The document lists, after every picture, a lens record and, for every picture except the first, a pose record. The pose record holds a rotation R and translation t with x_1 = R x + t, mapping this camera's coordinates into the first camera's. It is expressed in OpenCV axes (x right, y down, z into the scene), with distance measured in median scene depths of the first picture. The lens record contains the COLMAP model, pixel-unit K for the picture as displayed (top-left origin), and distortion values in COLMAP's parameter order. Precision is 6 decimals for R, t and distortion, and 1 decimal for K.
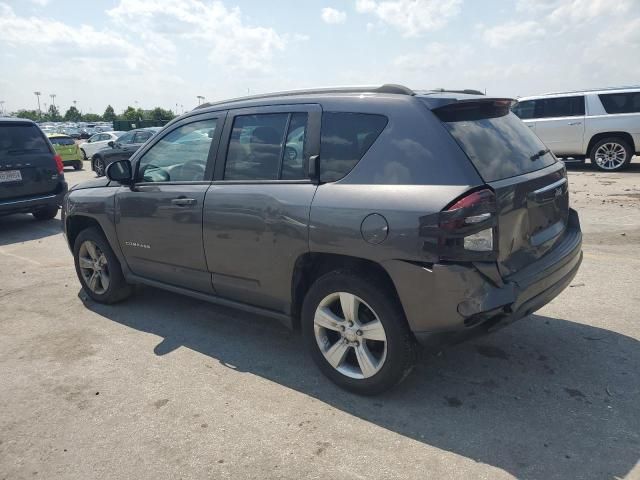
lens RADIAL K [[494.6, 0, 316.6], [0, 494.6, 237.5], [0, 0, 1]] dist [0.028026, -0.014347]
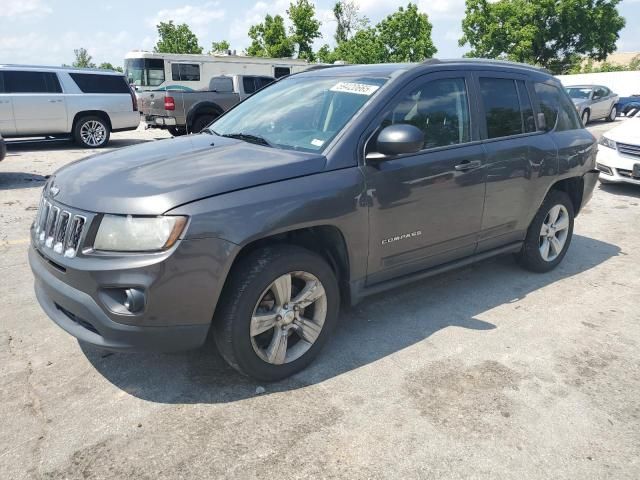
lens RADIAL K [[494.6, 0, 318.7], [0, 494.6, 239.9], [0, 0, 1]] dist [0.028026, -0.014347]
pose [[0.221701, -0.226818, 0.948368, -0.368219], [0.195525, 0.963159, 0.184647, -0.048407], [-0.955311, 0.144494, 0.257882, 0.309693]]
